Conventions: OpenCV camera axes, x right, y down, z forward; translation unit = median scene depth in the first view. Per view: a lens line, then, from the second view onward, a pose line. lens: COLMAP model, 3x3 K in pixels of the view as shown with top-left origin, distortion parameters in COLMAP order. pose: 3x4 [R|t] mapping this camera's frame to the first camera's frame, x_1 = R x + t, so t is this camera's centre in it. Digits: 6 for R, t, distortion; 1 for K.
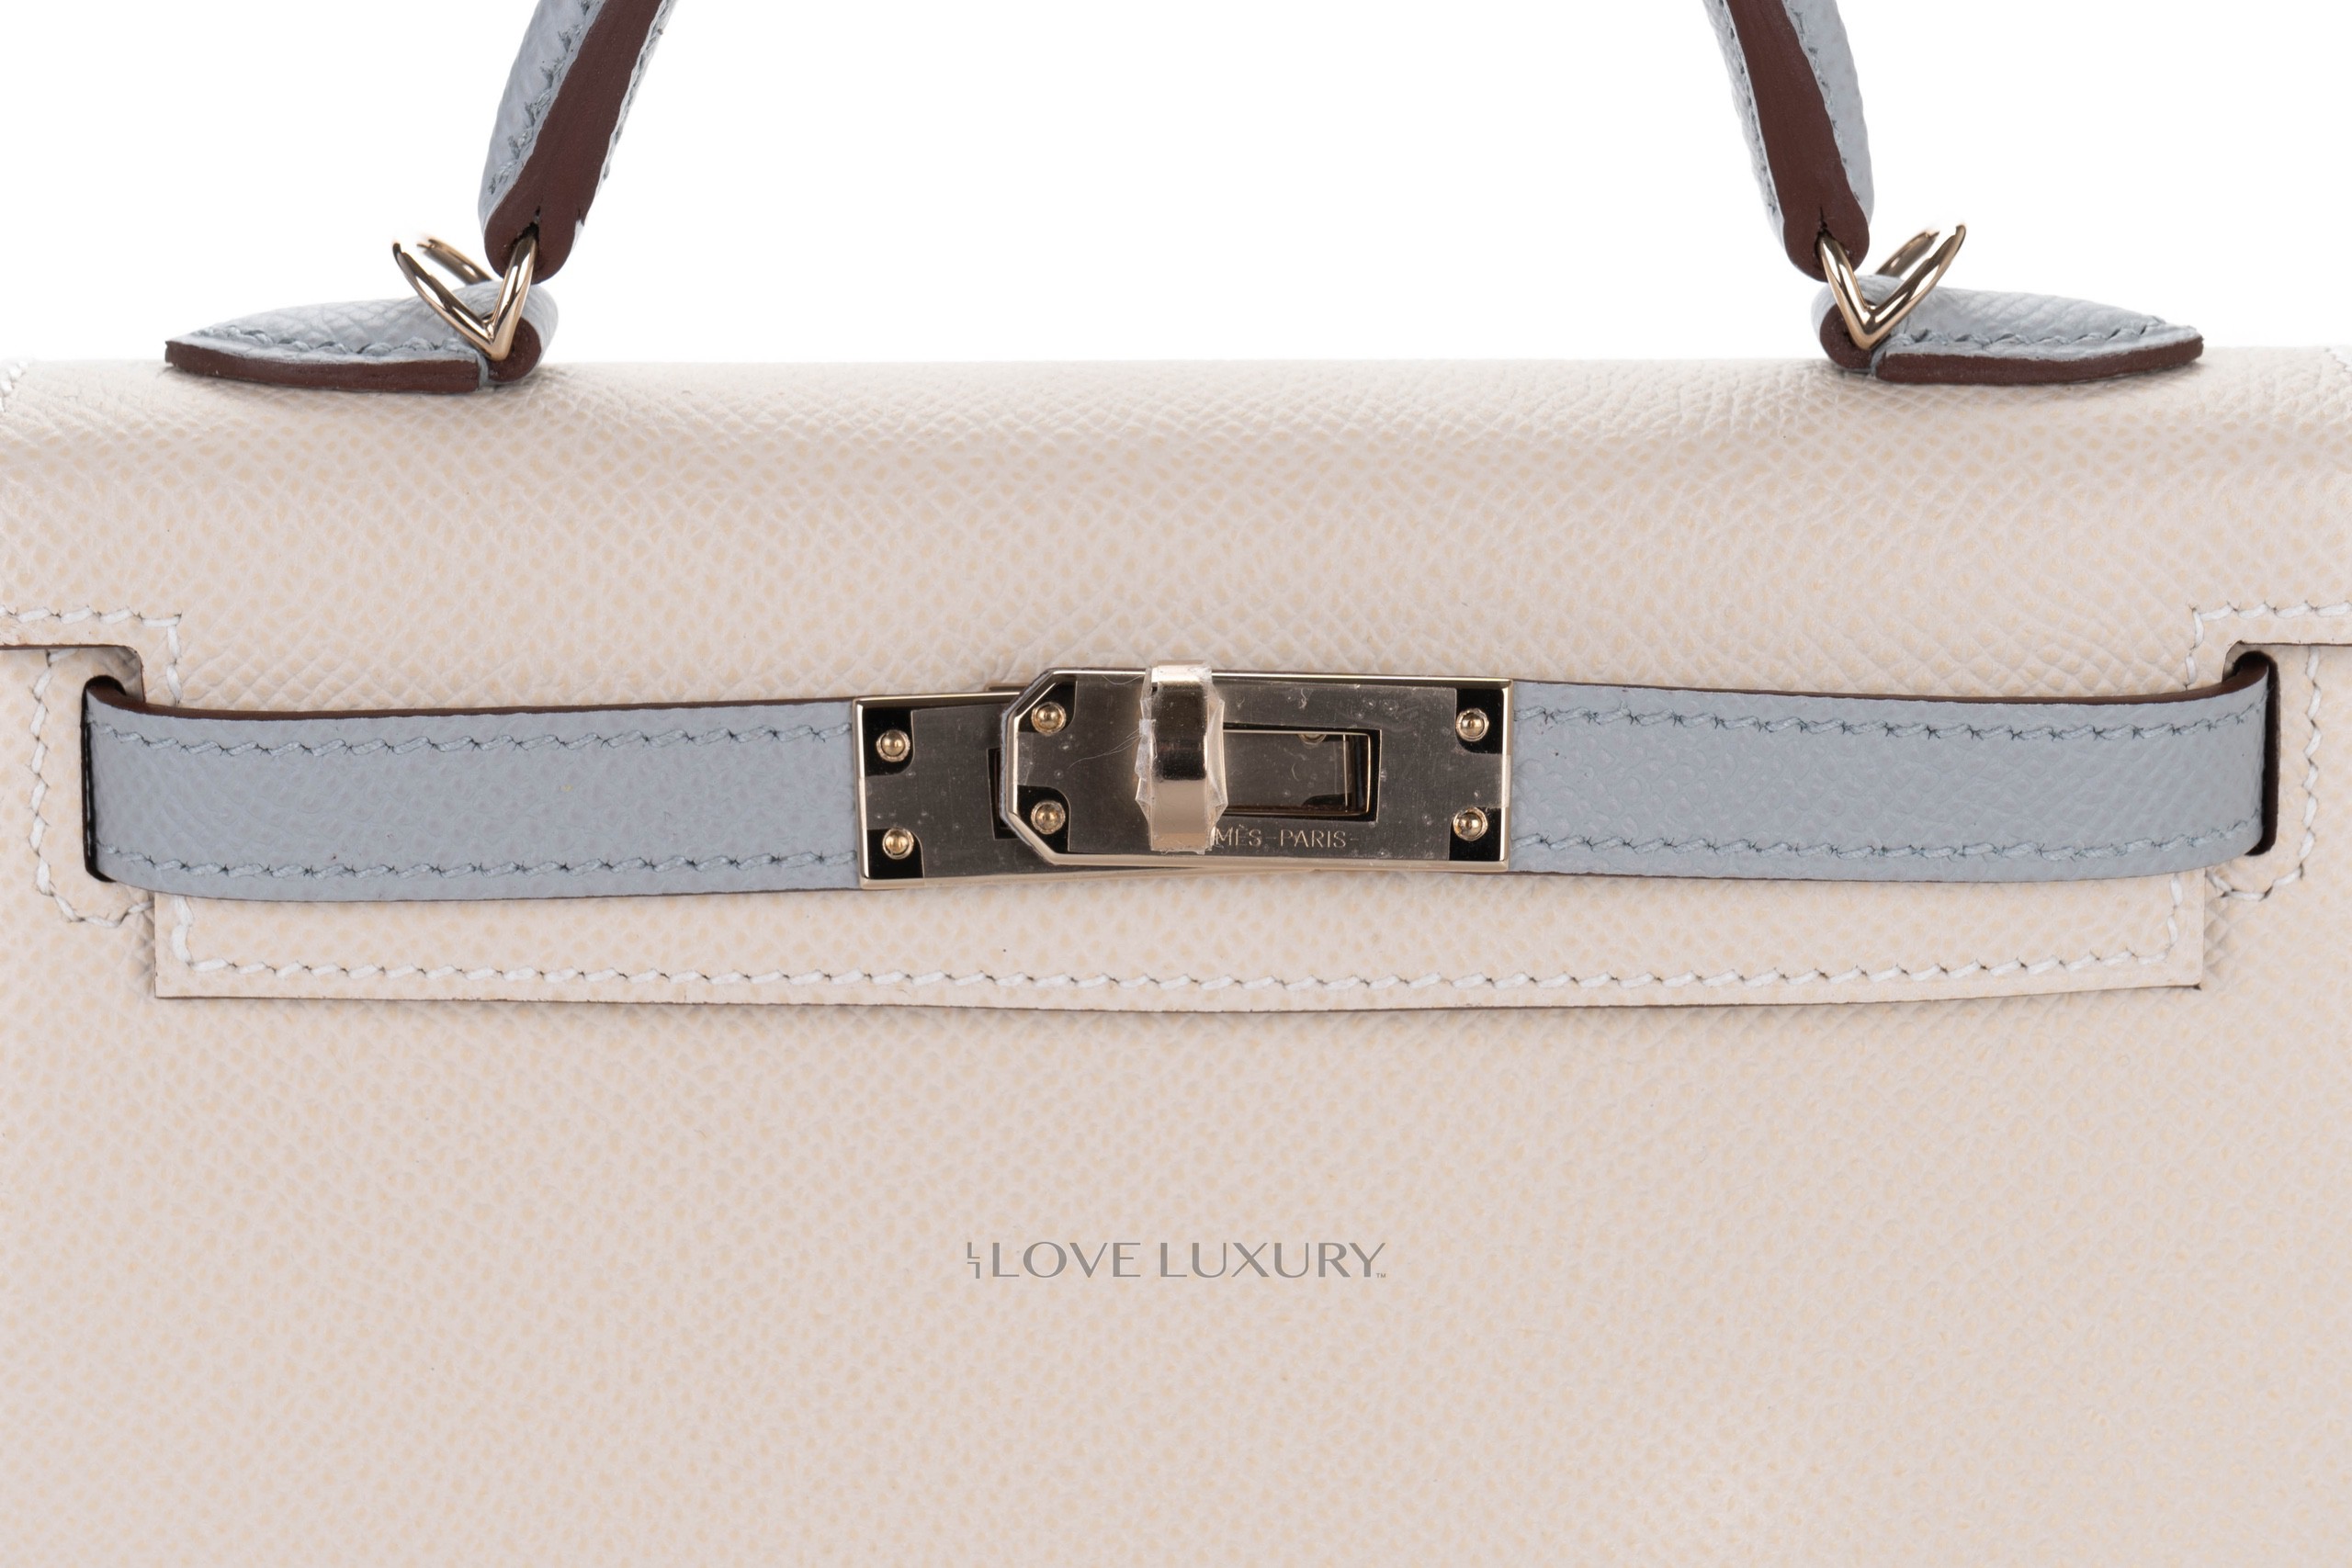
lens RADIAL K [[5184.8, 0, 1158.7], [0, 5184.8, 799.6], [0, 0, 1]] dist [0.089836, 0.000000]
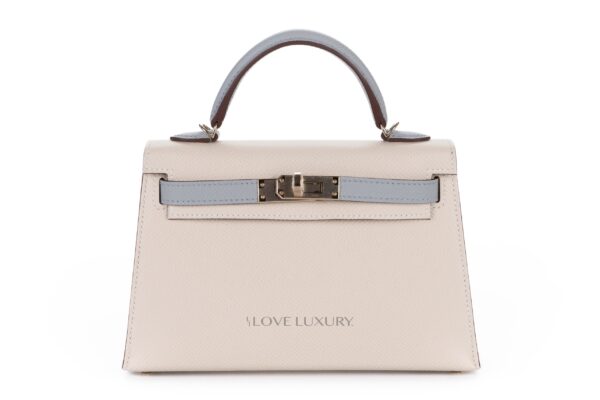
lens RADIAL K [[1115.7, 0, 303.1], [0, 1115.7, 199.7], [0, 0, 1]] dist [0.019566, 0.000000]
pose [[0.999944, -0.001198, -0.010495, 0.028939], [0.000217, 0.995667, -0.092992, 0.167989], [0.010561, 0.092984, 0.995612, -0.688412]]
